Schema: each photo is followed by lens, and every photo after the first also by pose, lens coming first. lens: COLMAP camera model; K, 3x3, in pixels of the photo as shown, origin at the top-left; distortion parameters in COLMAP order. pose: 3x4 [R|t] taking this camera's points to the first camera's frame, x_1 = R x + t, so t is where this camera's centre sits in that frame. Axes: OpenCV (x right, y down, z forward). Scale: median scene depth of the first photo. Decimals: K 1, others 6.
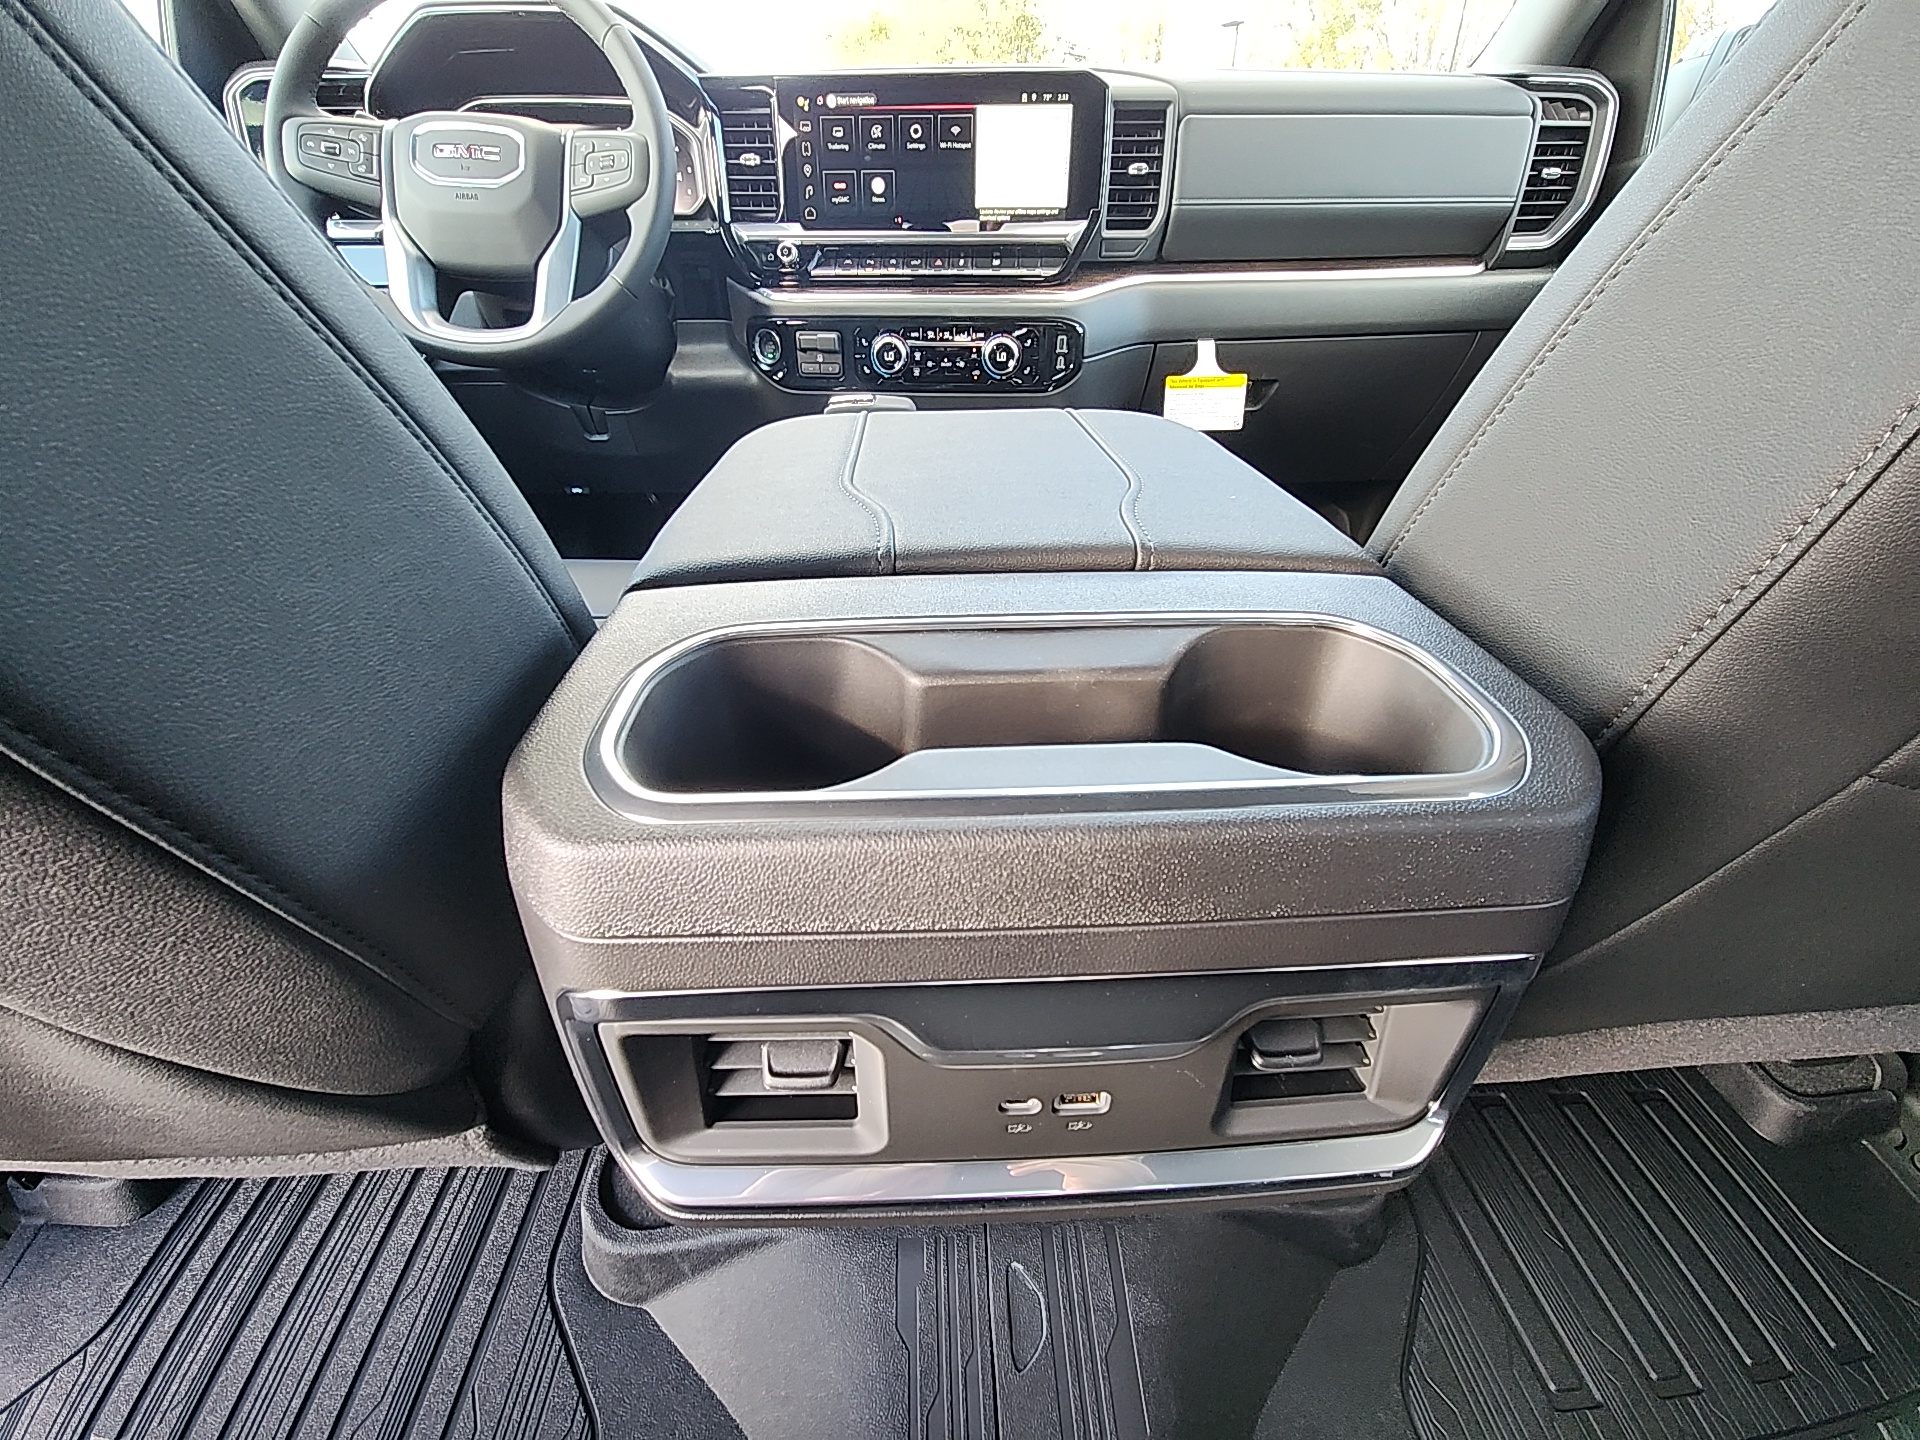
lens RADIAL K [[772.6, 0, 963.8], [0, 772.6, 725.5], [0, 0, 1]] dist [0.016275, -0.011690]
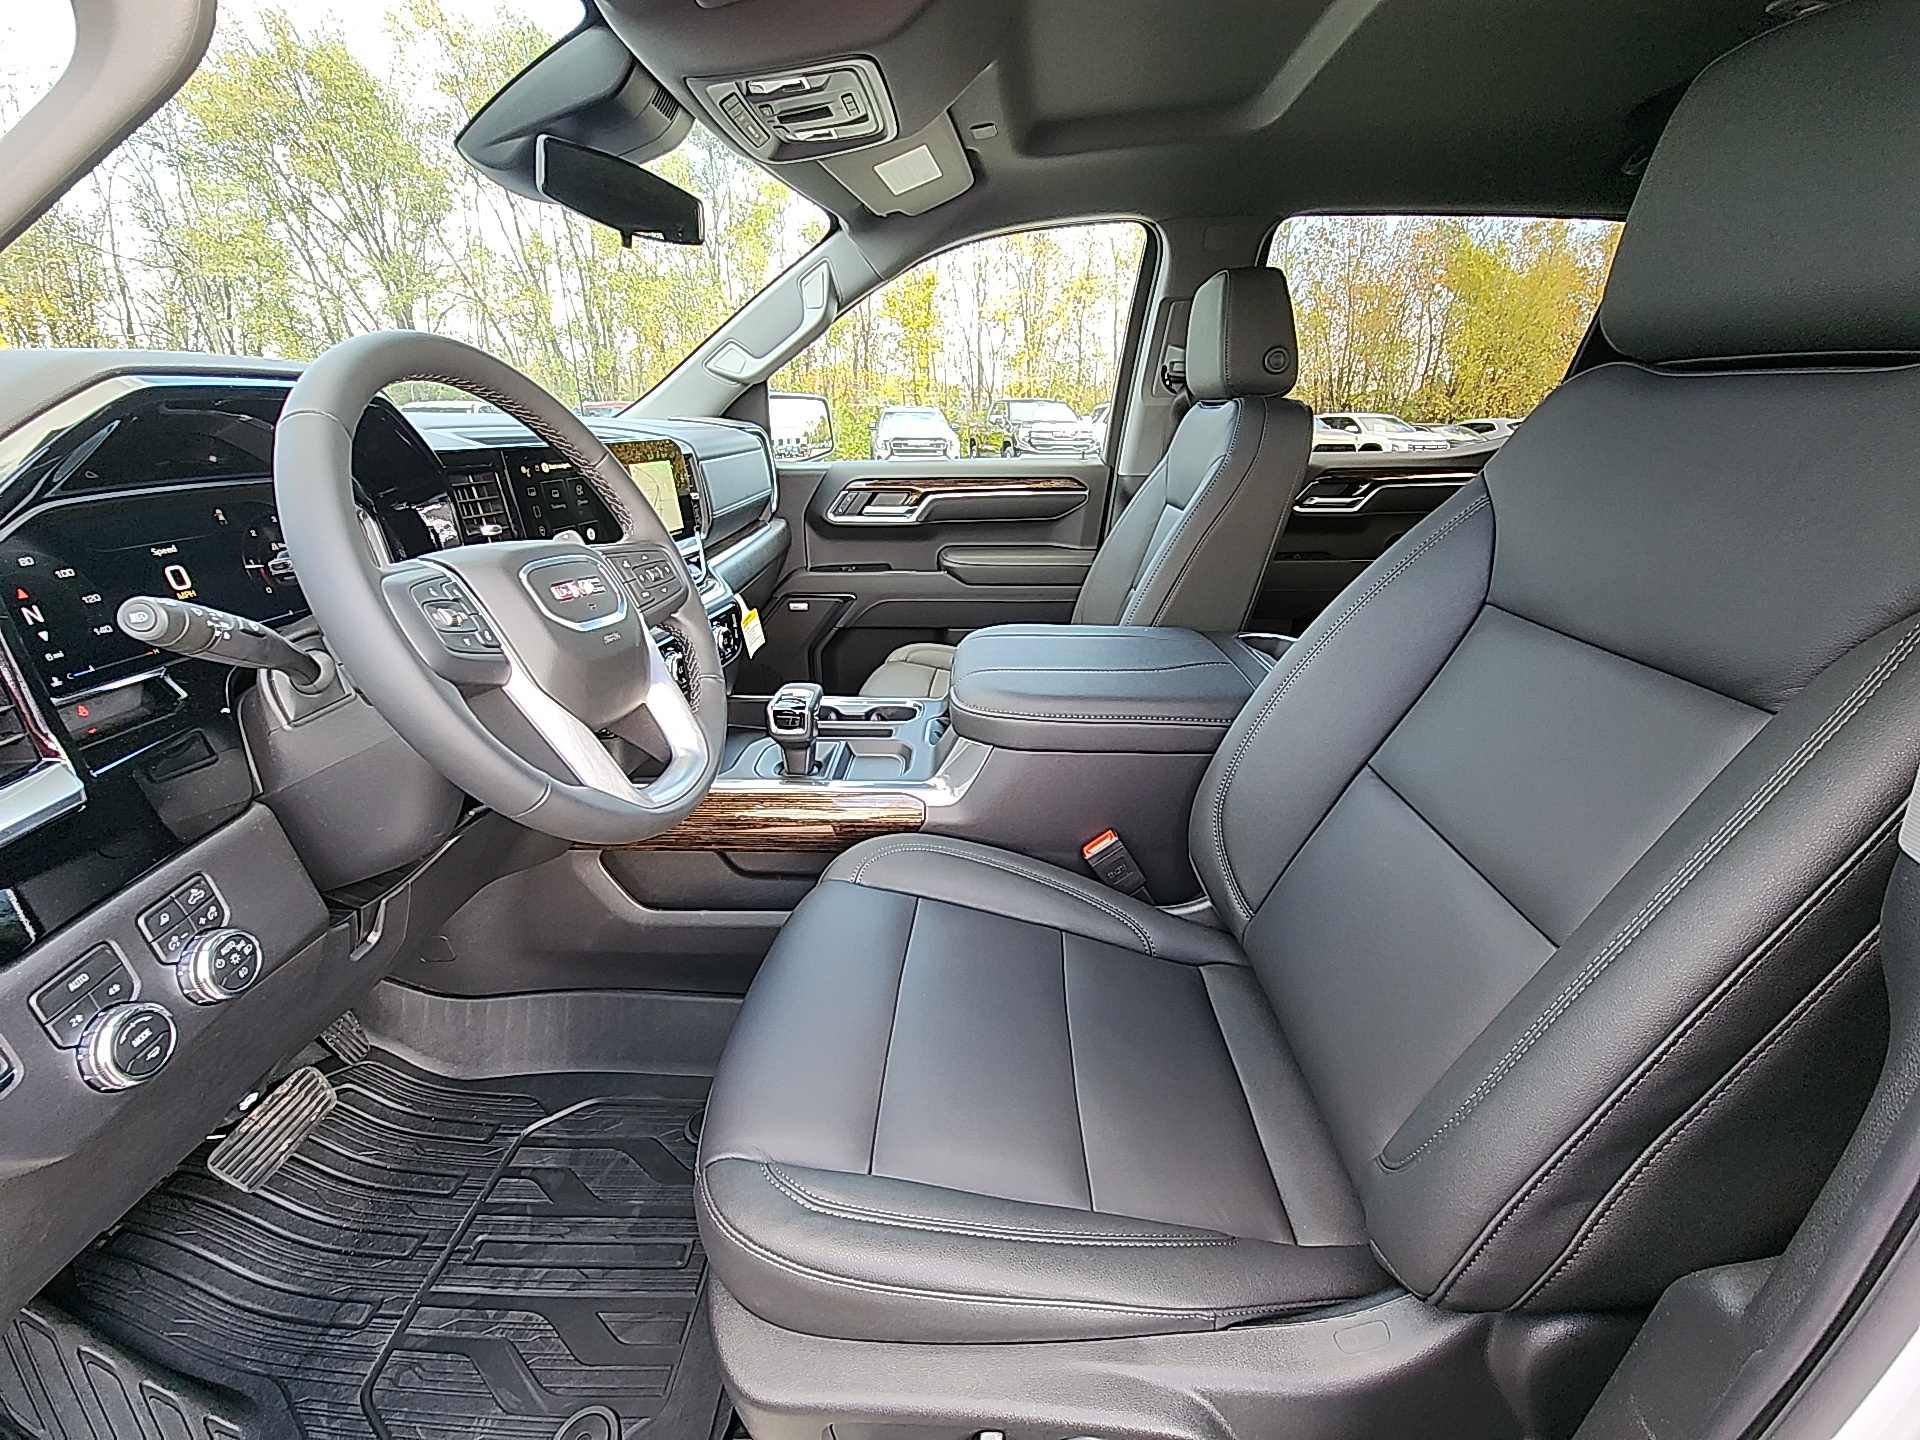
lens RADIAL K [[769.9, 0, 950.0], [0, 769.9, 700.7], [0, 0, 1]] dist [0.024256, -0.014767]
pose [[0.086749, -0.349210, 0.933020, -1.101827], [0.506595, 0.821885, 0.260513, -0.535262], [-0.857809, 0.450064, 0.248206, 0.431137]]
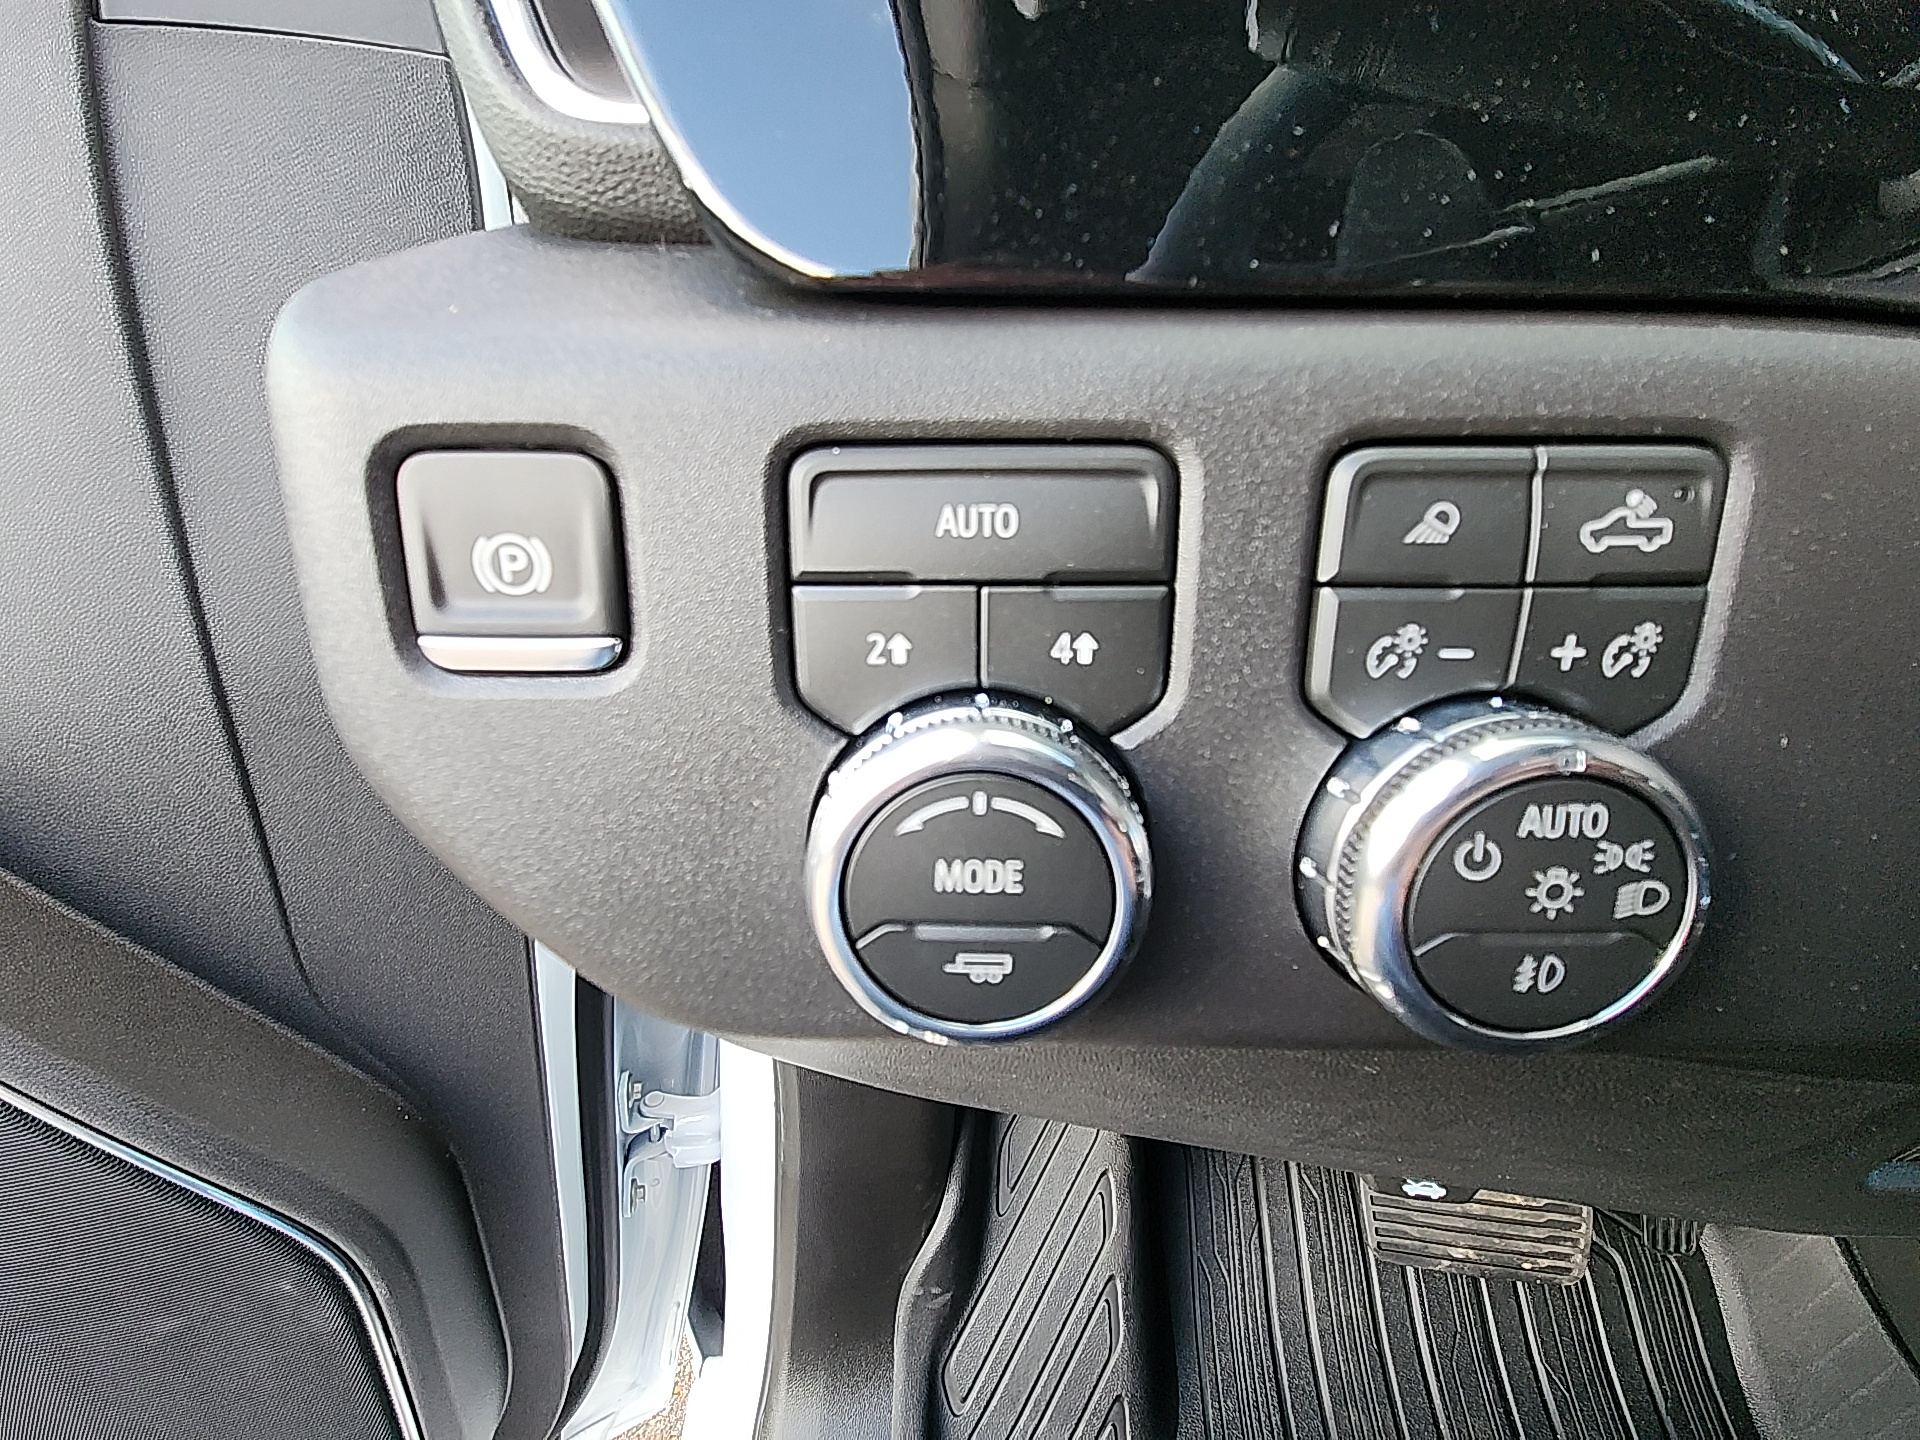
lens RADIAL K [[771.1, 0, 945.9], [0, 771.1, 704.6], [0, 0, 1]] dist [0.020923, -0.018373]
pose [[0.981320, 0.074173, -0.177509, -0.789570], [-0.103732, 0.981072, -0.163518, -0.500828], [0.162020, 0.178877, 0.970439, 0.918703]]
